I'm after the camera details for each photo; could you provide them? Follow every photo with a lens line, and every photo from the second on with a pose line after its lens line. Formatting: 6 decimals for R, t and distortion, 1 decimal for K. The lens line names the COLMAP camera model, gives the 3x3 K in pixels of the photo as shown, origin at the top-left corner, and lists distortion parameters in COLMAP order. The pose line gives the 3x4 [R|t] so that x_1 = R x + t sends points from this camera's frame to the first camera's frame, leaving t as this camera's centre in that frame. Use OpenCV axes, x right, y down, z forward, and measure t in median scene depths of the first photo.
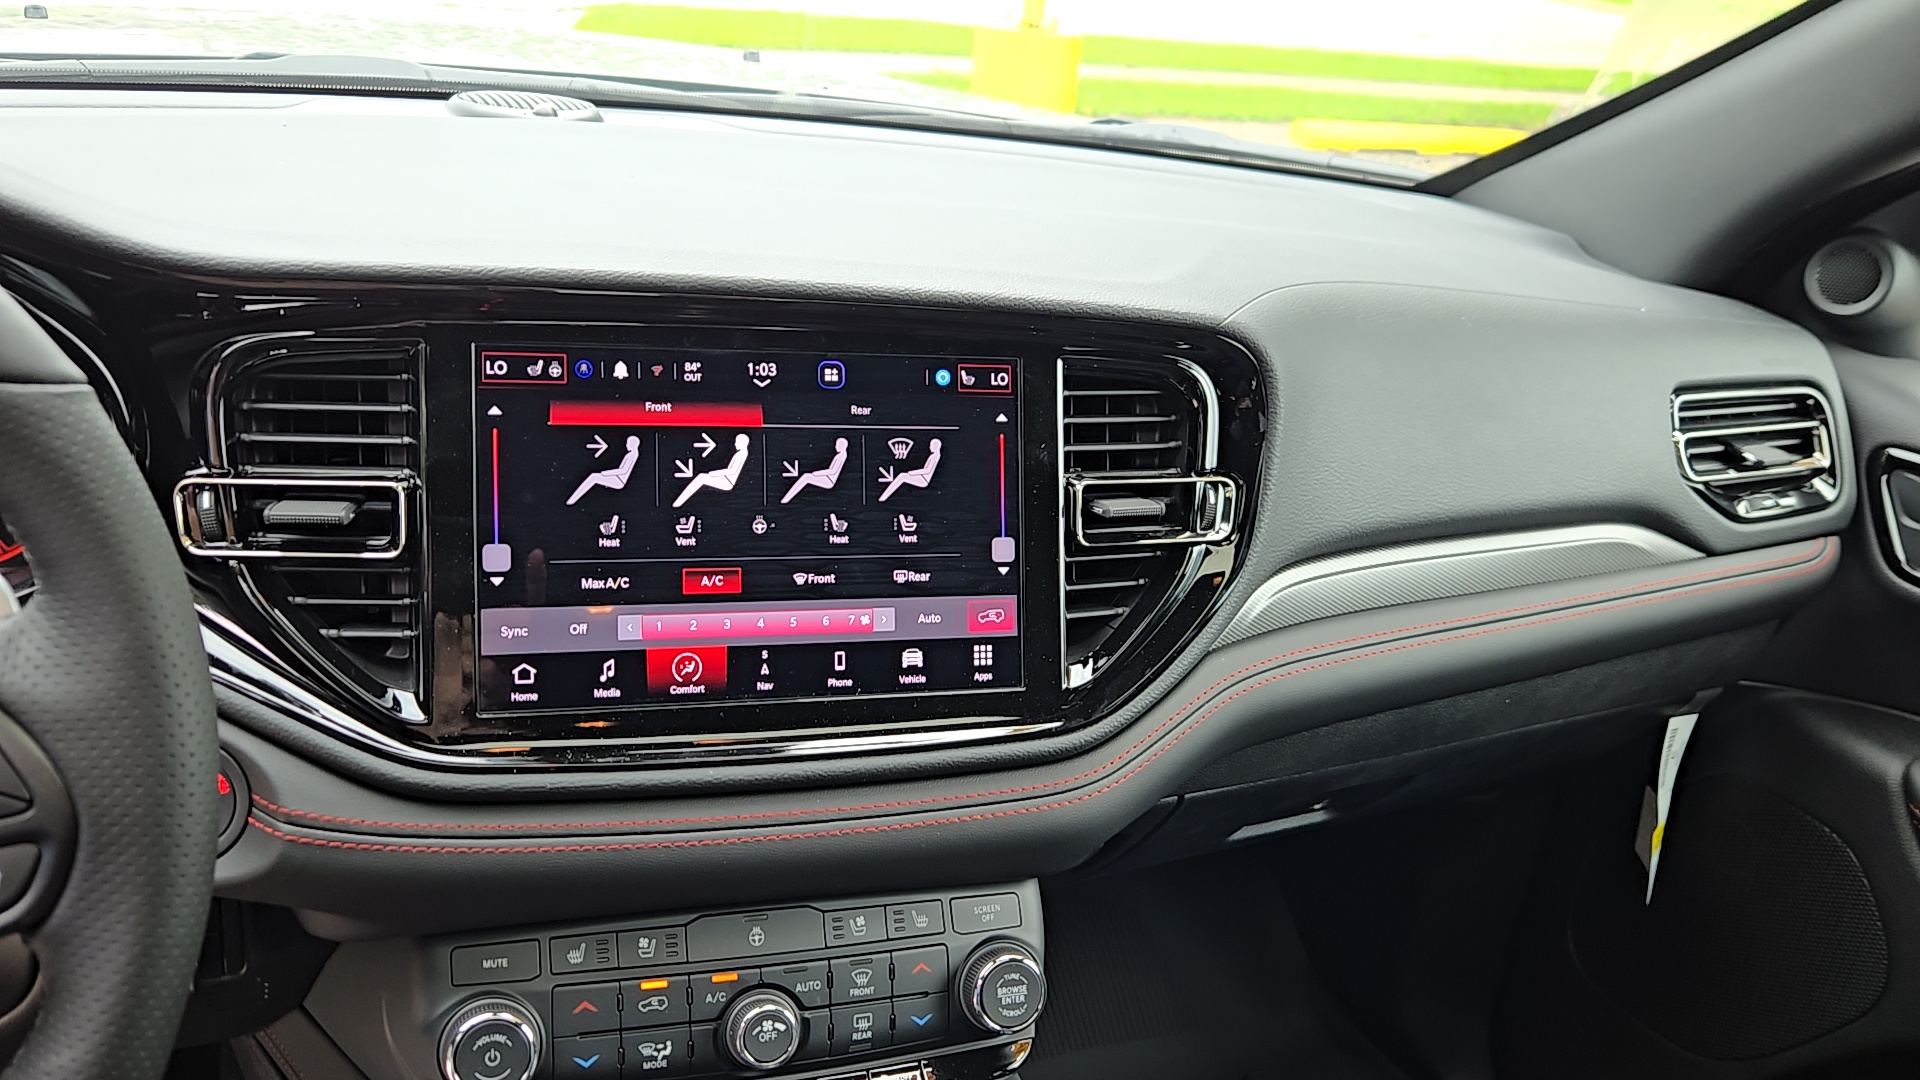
lens RADIAL K [[1595.8, 0, 957.0], [0, 1595.8, 547.5], [0, 0, 1]] dist [0.009088, -0.019355]
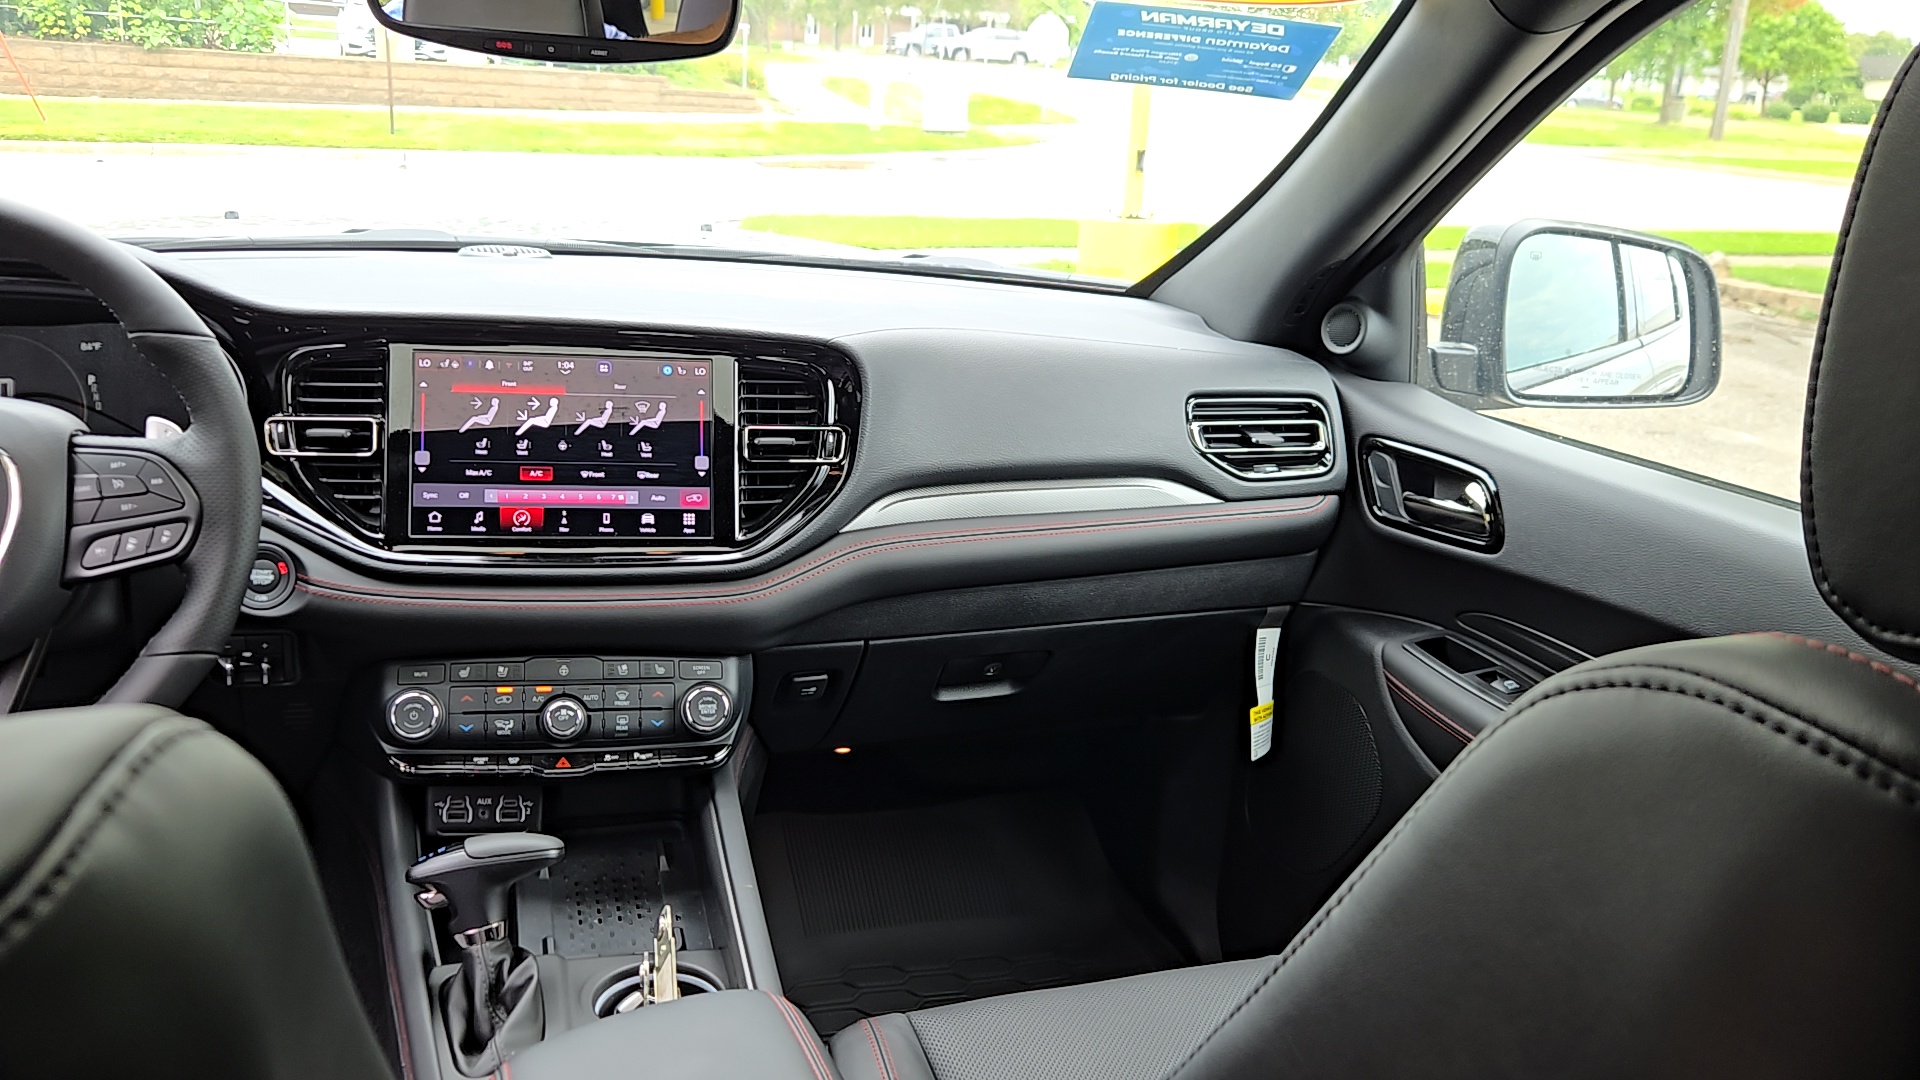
lens RADIAL K [[1595.8, 0, 962.4], [0, 1595.8, 562.5], [0, 0, 1]] dist [0.009088, -0.019355]
pose [[0.994080, -0.020380, -0.106723, 0.529641], [0.008558, 0.993886, -0.110077, 0.325779], [0.108314, 0.108512, 0.988177, -0.782507]]
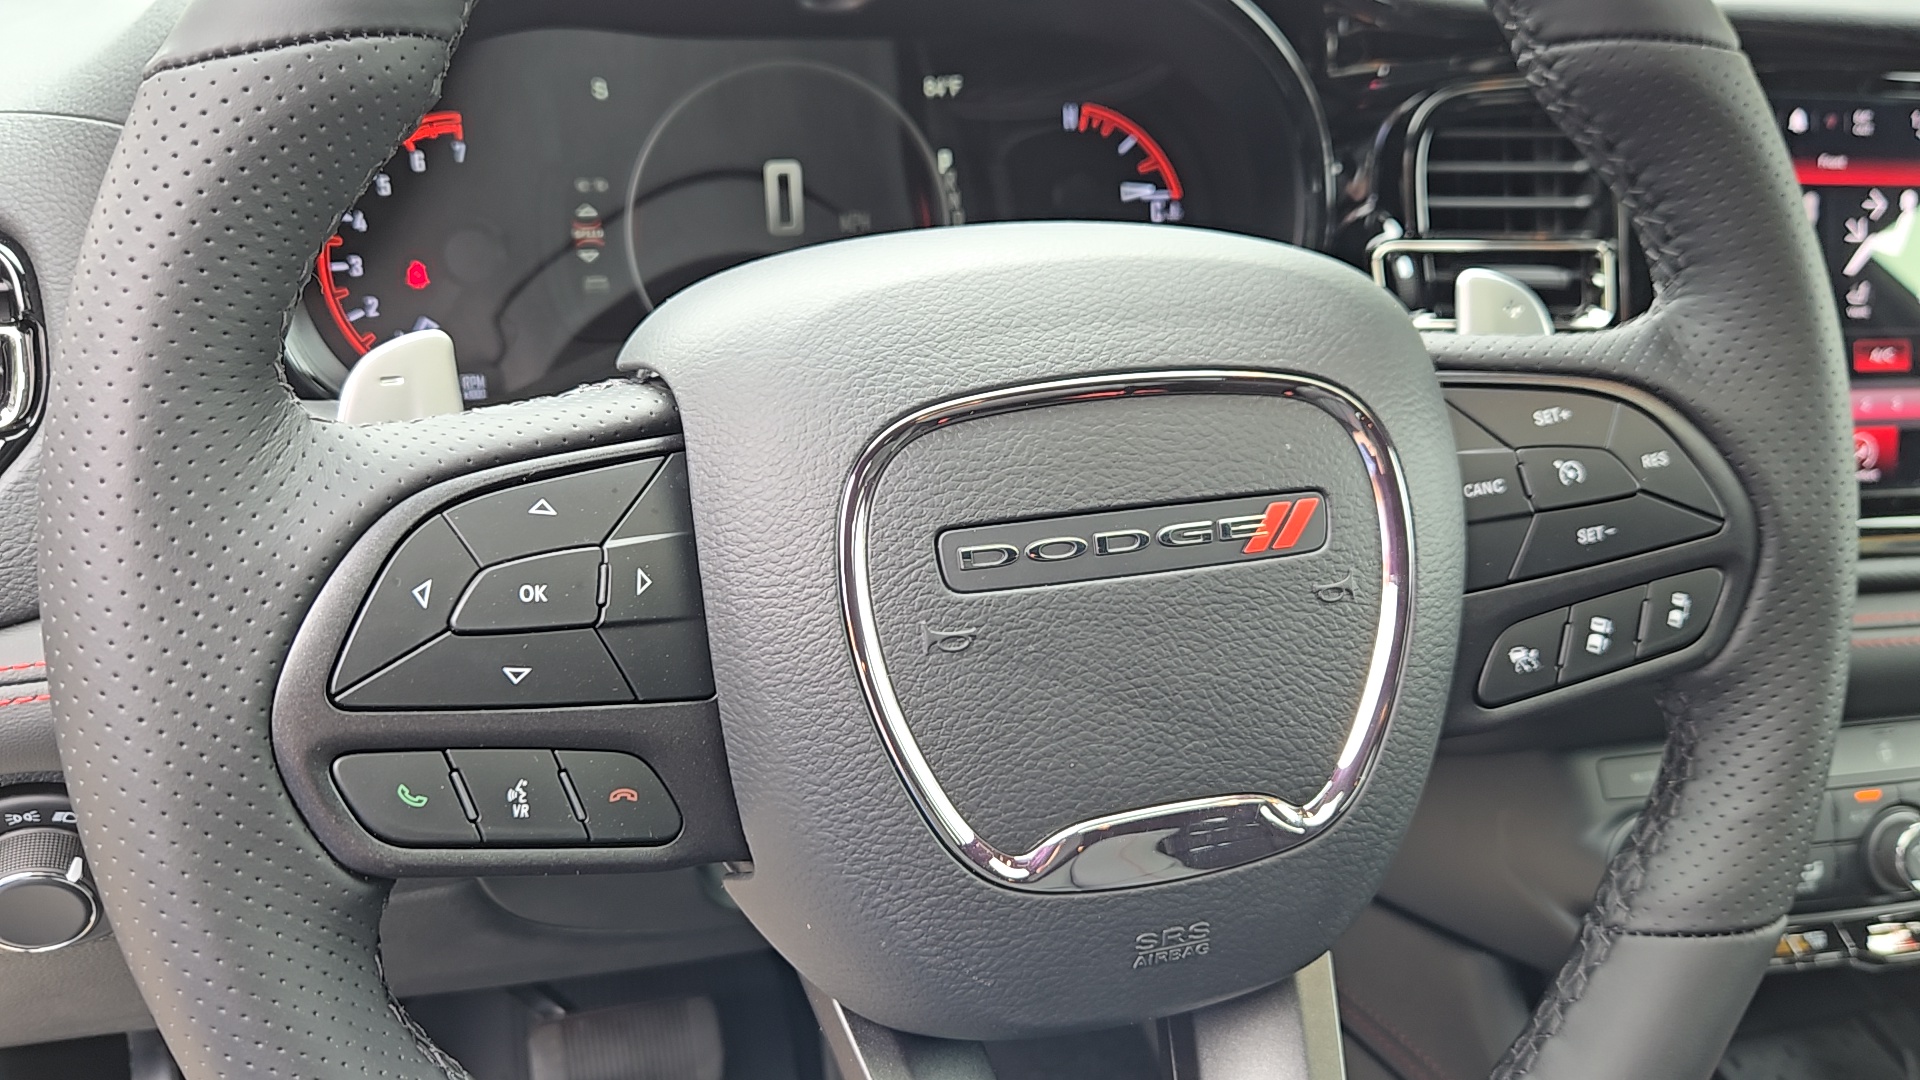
lens RADIAL K [[1595.8, 0, 945.1], [0, 1595.8, 548.5], [0, 0, 1]] dist [0.009088, -0.019355]
pose [[0.996517, -0.021395, -0.080599, -0.585134], [0.024166, 0.999145, 0.033559, 0.083197], [0.079812, -0.035389, 0.996182, 0.049285]]
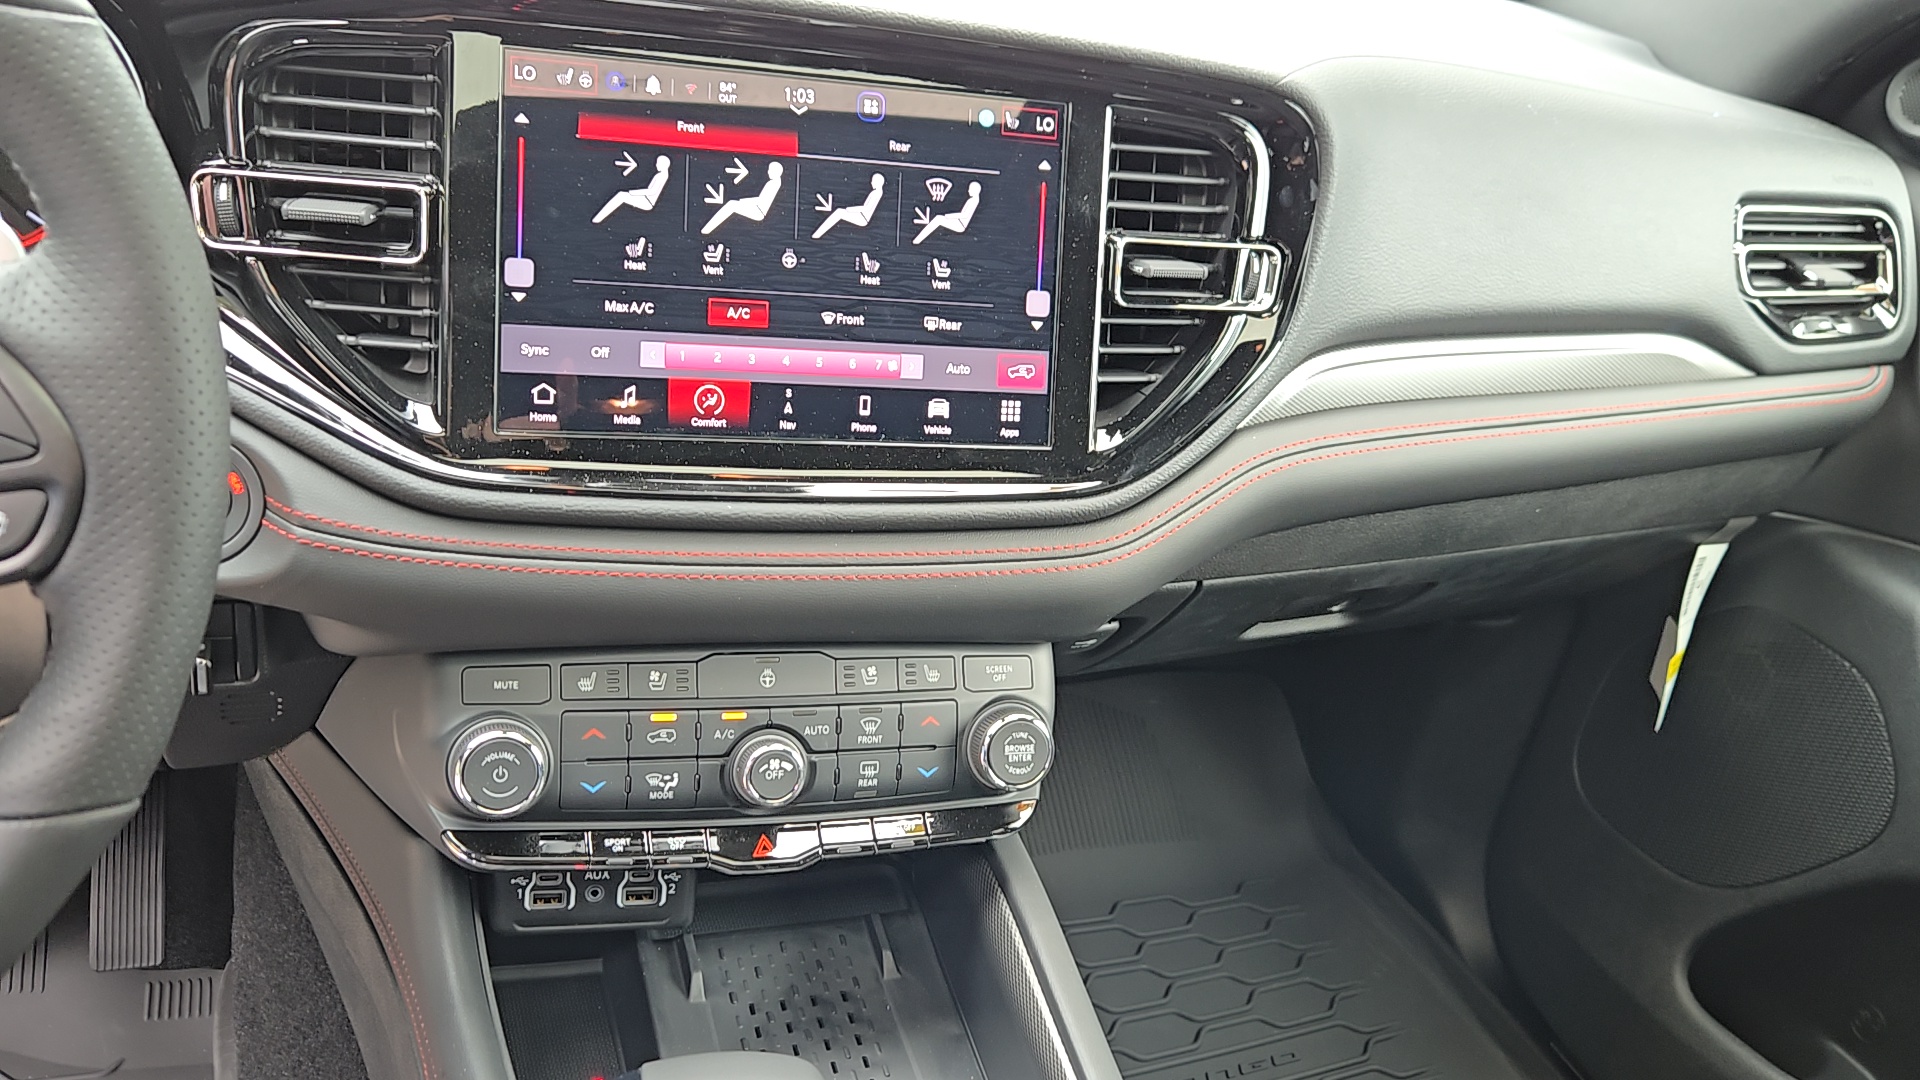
lens RADIAL K [[1595.8, 0, 959.2], [0, 1595.8, 546.0], [0, 0, 1]] dist [0.009088, -0.019355]
pose [[0.998262, 0.058048, -0.010195, -0.000459], [-0.056754, 0.993444, 0.099238, 0.055263], [0.015889, -0.098487, 0.995012, 0.016067]]
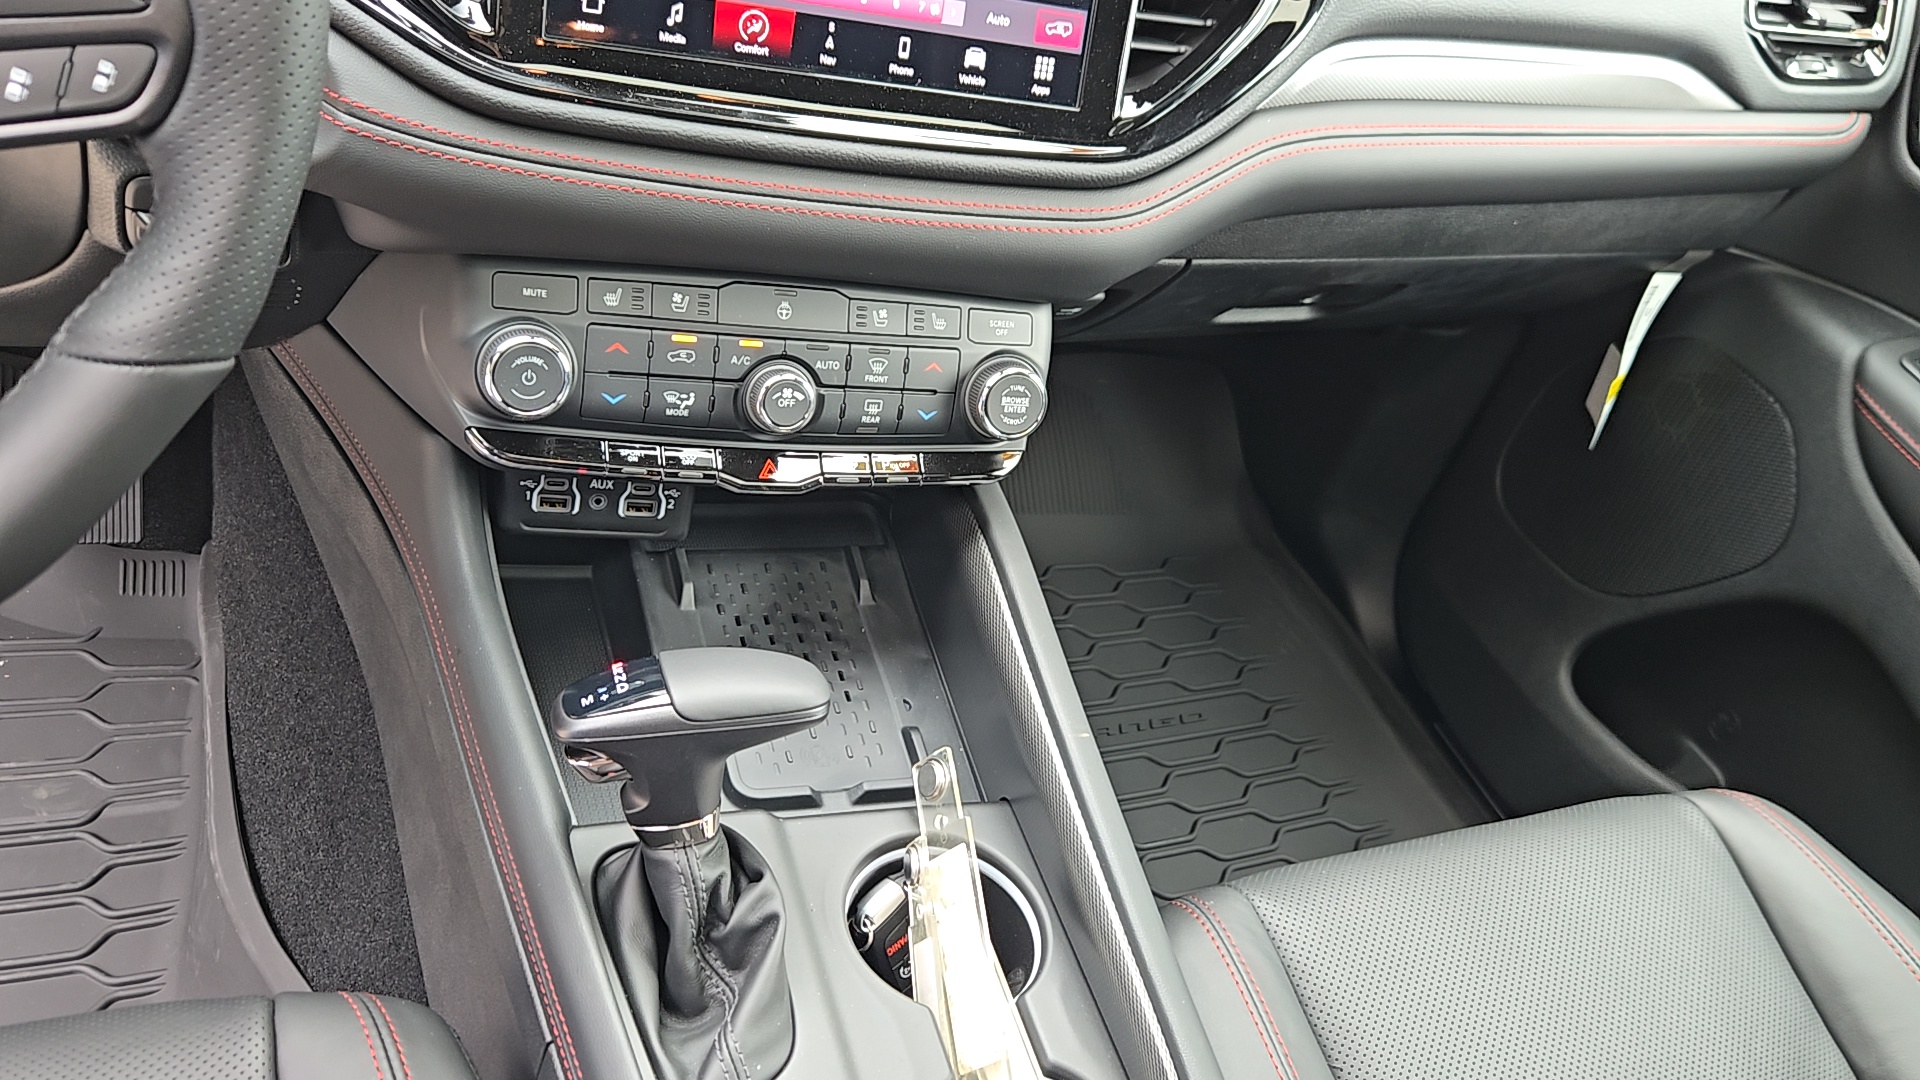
lens RADIAL K [[1595.8, 0, 953.9], [0, 1595.8, 537.7], [0, 0, 1]] dist [0.009088, -0.019355]
pose [[0.987811, 0.143005, 0.061480, -0.059397], [-0.154683, 0.945999, 0.284883, 0.070400], [-0.017420, -0.290920, 0.956589, -0.037060]]
